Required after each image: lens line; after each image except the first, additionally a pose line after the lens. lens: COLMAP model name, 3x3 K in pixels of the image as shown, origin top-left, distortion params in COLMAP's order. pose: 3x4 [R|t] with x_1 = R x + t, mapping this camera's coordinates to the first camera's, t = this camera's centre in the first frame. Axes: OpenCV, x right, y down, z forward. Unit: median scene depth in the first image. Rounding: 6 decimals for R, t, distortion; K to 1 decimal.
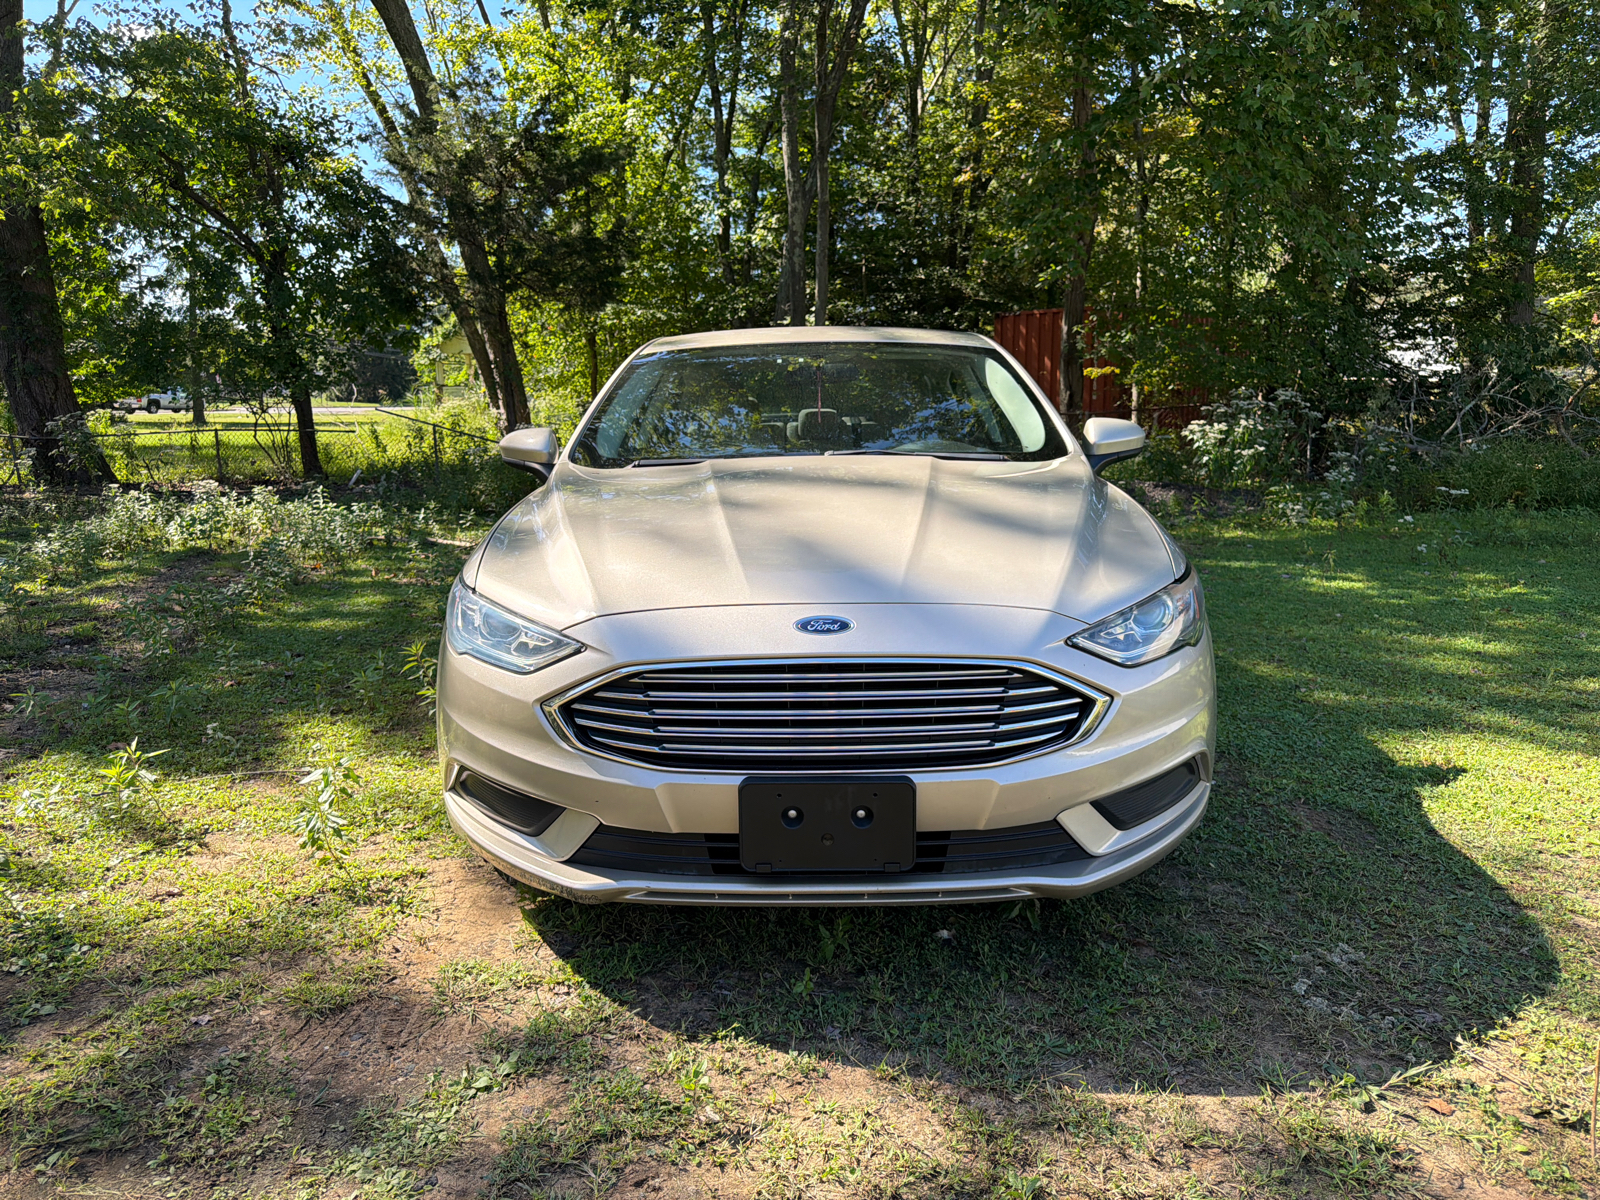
lens RADIAL K [[1137.3, 0, 802.7], [0, 1137.3, 594.2], [0, 0, 1]] dist [-0.001417, -0.001767]
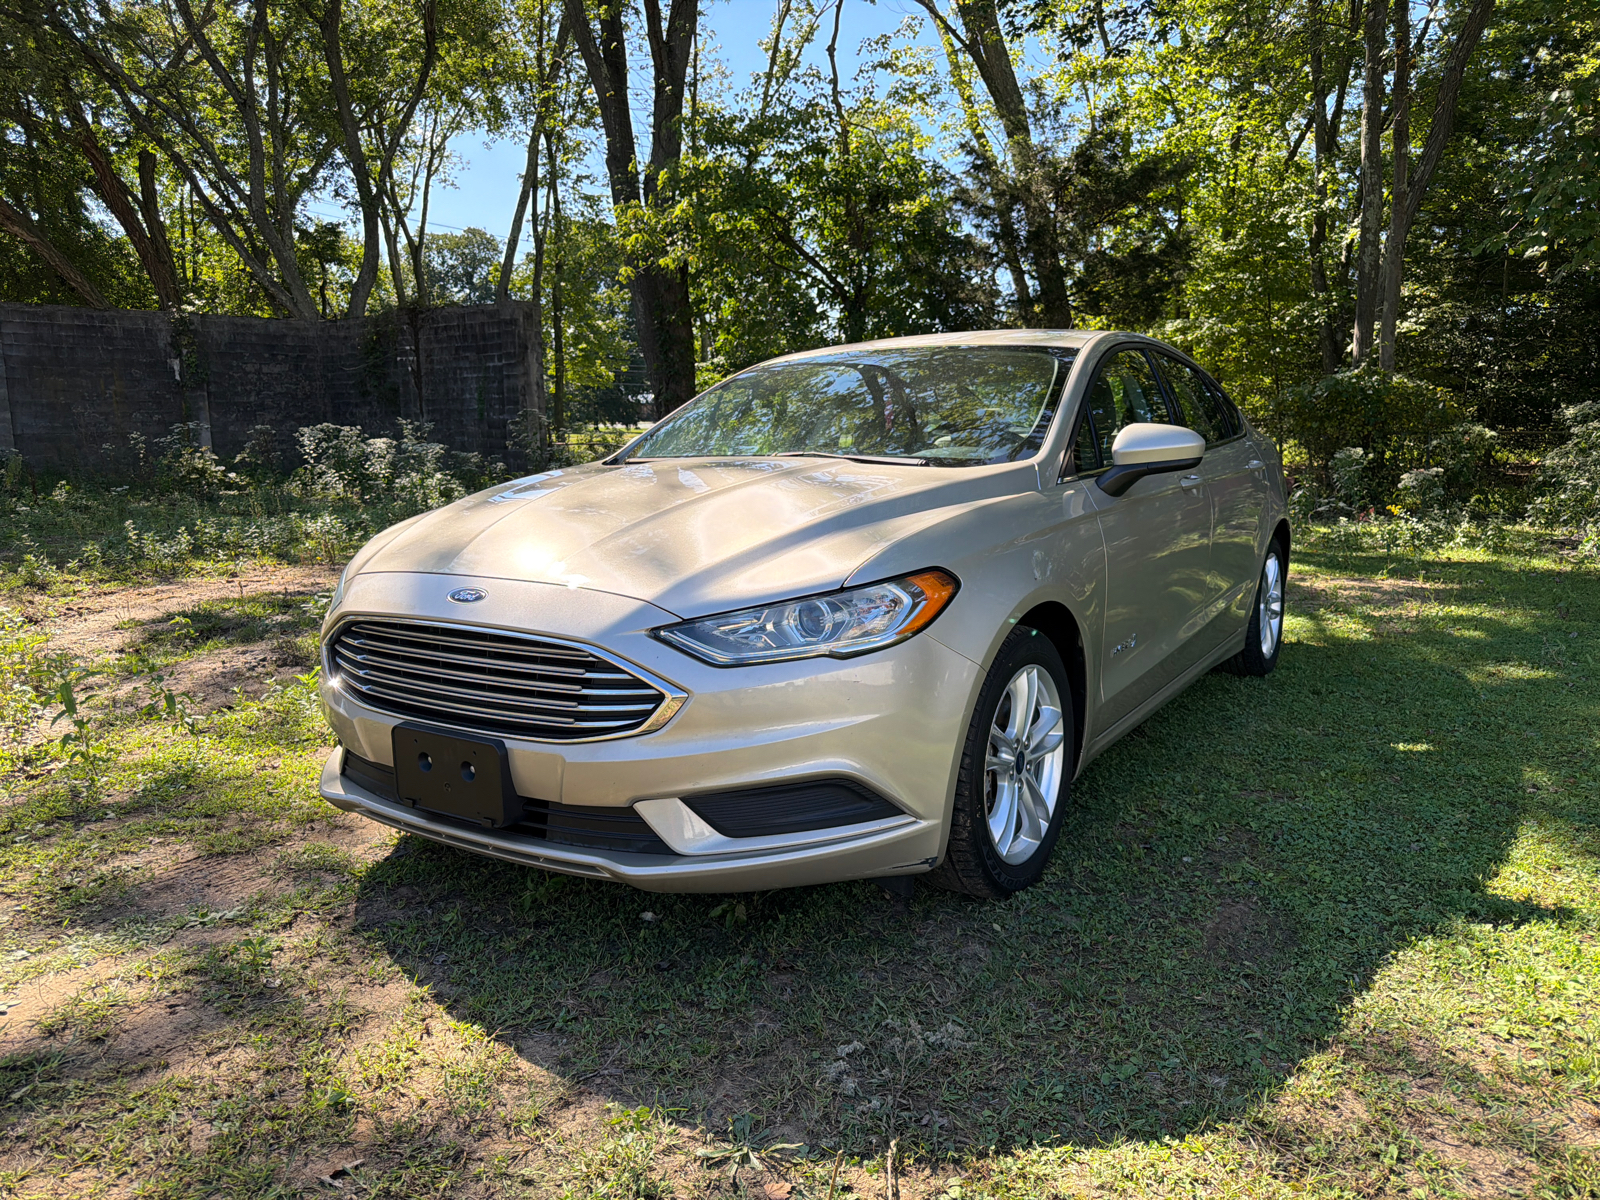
lens RADIAL K [[1130.5, 0, 800.0], [0, 1130.5, 600.0], [0, 0, 1]] dist [0.001891, -0.003051]
pose [[0.844422, 0.083301, -0.529163, 0.863879], [-0.090693, 0.995806, 0.012035, -0.011928], [0.527946, 0.037828, 0.848435, 0.221092]]
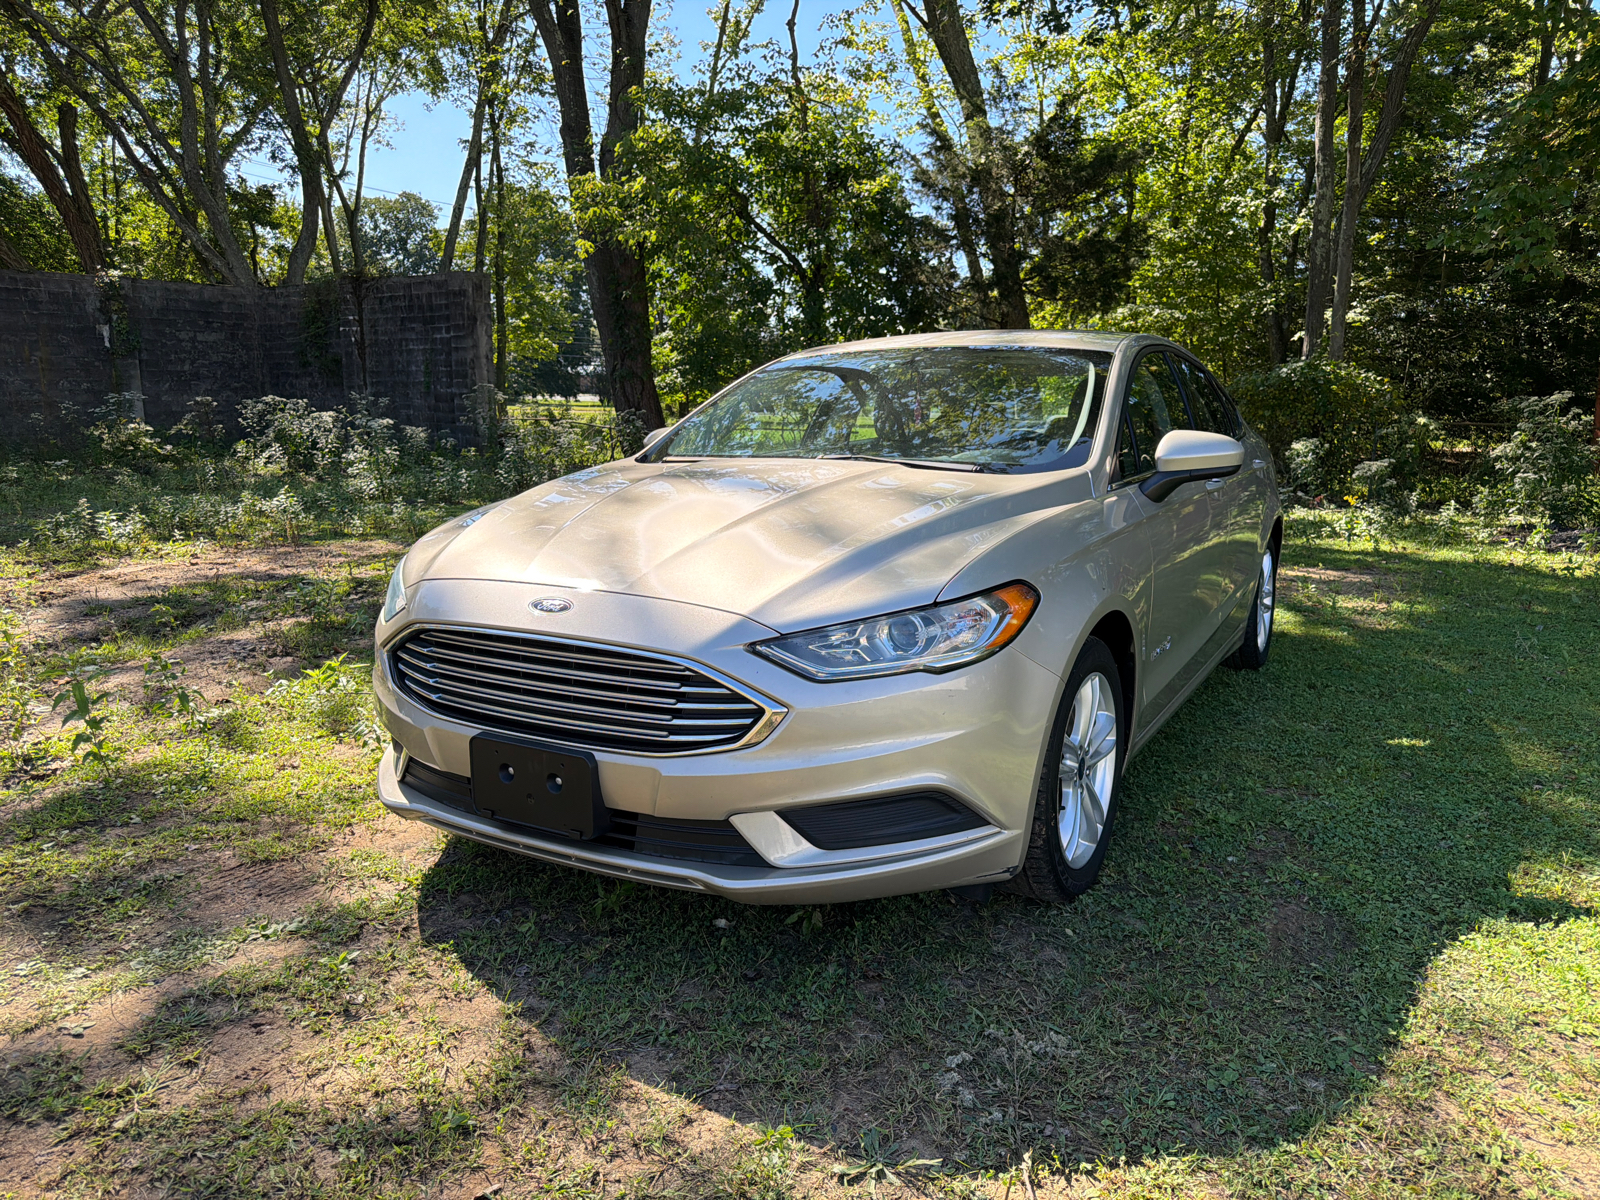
lens RADIAL K [[1129.8, 0, 804.7], [0, 1129.8, 601.6], [0, 0, 1]] dist [0.006031, -0.006824]
pose [[0.873401, 0.099468, -0.476736, 0.742111], [-0.097344, 0.994822, 0.029225, -0.033273], [0.477174, 0.020883, 0.878561, 0.145486]]
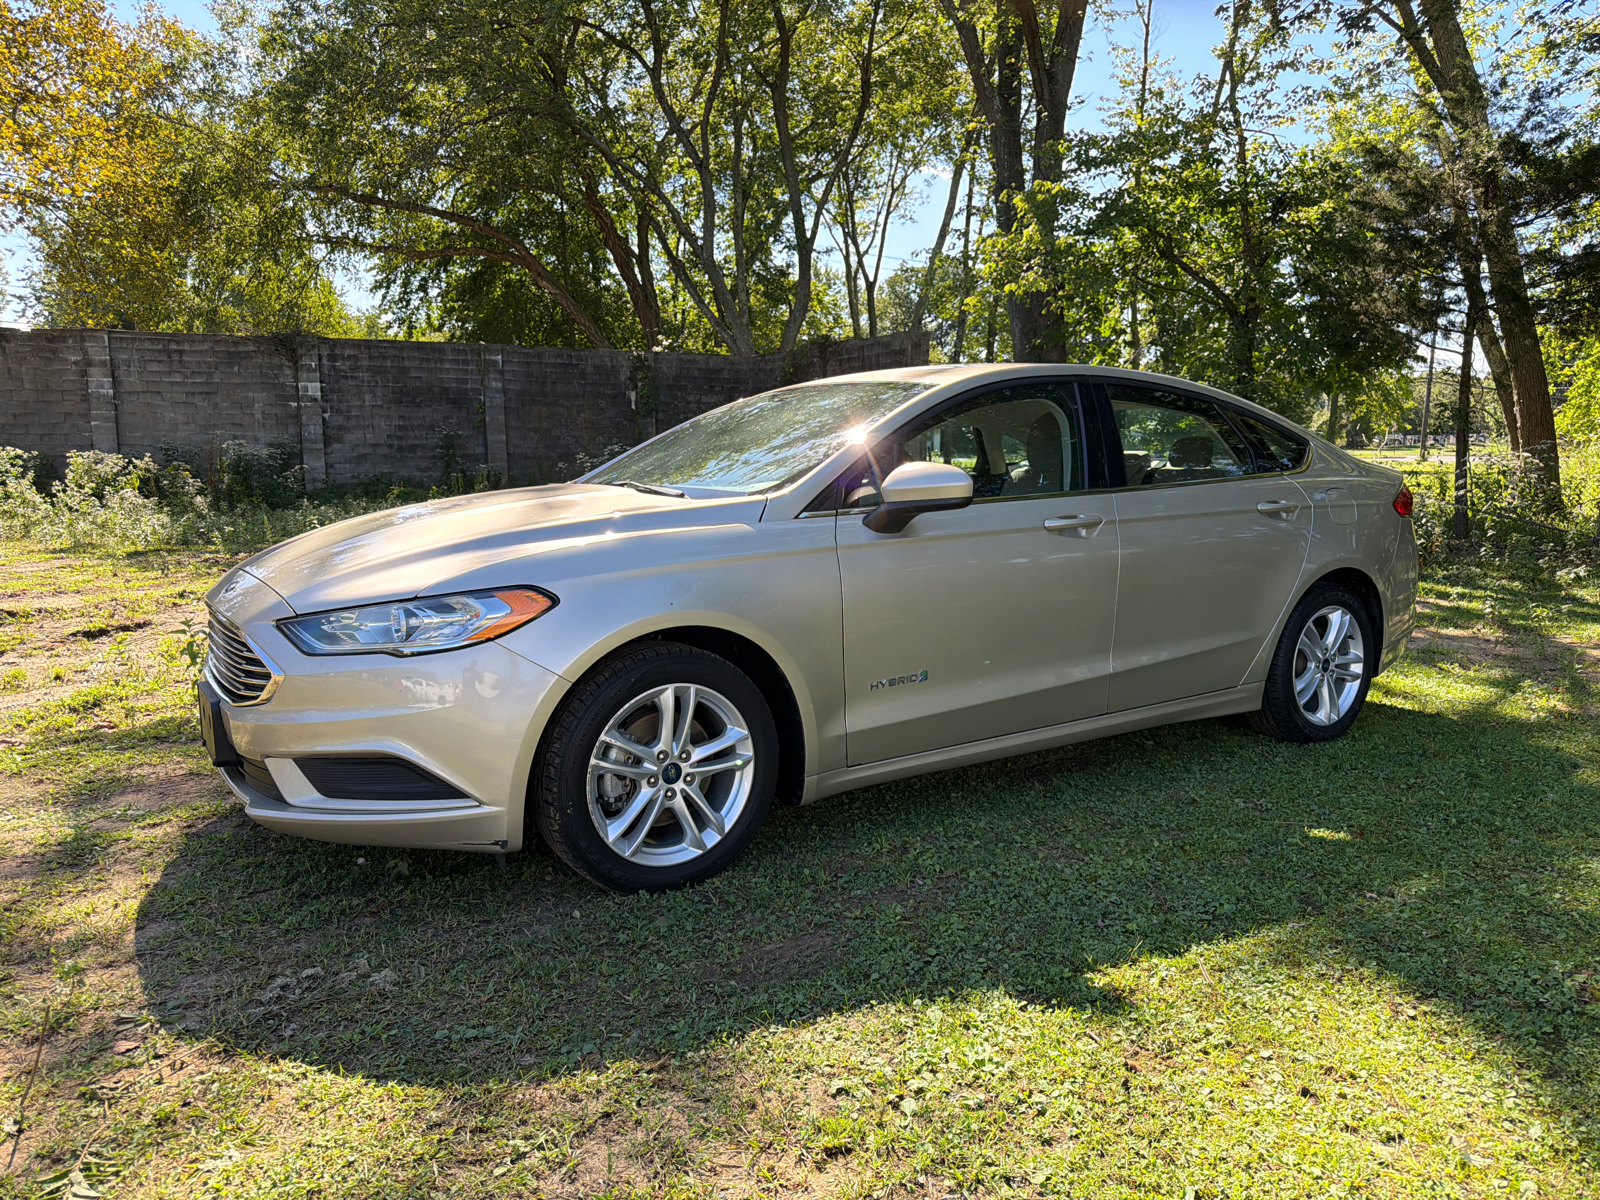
lens RADIAL K [[1137.3, 0, 802.7], [0, 1137.3, 594.2], [0, 0, 1]] dist [-0.001417, -0.001767]
pose [[0.563236, 0.110653, -0.818854, 1.582083], [-0.144008, 0.988972, 0.034588, -0.119141], [0.813650, 0.098440, 0.572959, 0.744297]]
